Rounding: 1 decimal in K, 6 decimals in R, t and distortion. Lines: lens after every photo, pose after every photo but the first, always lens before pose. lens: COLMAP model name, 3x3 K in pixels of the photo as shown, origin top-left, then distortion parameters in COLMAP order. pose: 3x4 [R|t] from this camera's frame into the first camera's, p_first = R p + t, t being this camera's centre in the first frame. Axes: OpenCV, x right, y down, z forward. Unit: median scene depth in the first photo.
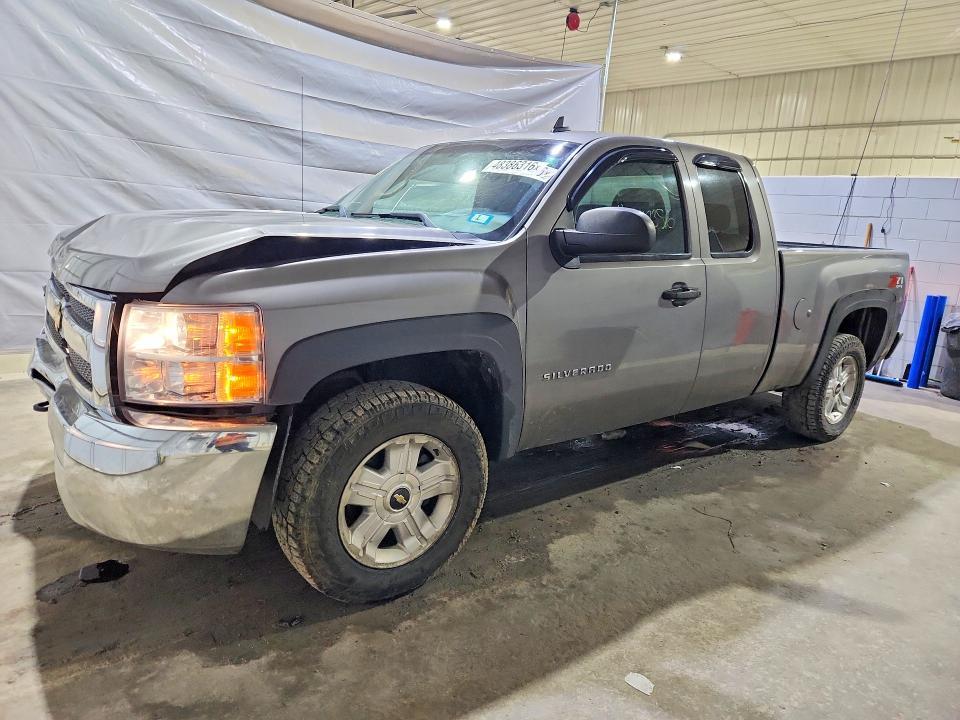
lens RADIAL K [[661.1, 0, 480.0], [0, 661.1, 360.0], [0, 0, 1]] dist [0.006815, 0.001278]
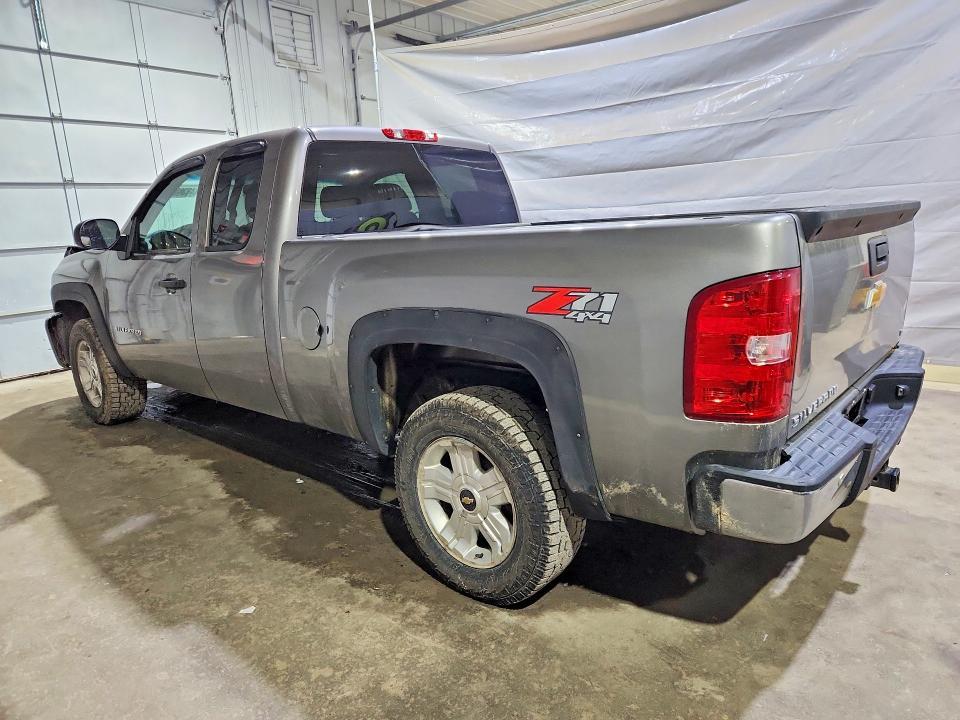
lens RADIAL K [[661.1, 0, 480.0], [0, 661.1, 360.0], [0, 0, 1]] dist [0.006815, 0.001278]
pose [[0.144190, 0.124828, -0.981645, 1.396131], [-0.153792, 0.982785, 0.102383, -0.152095], [0.977526, 0.136207, 0.160905, 1.250952]]
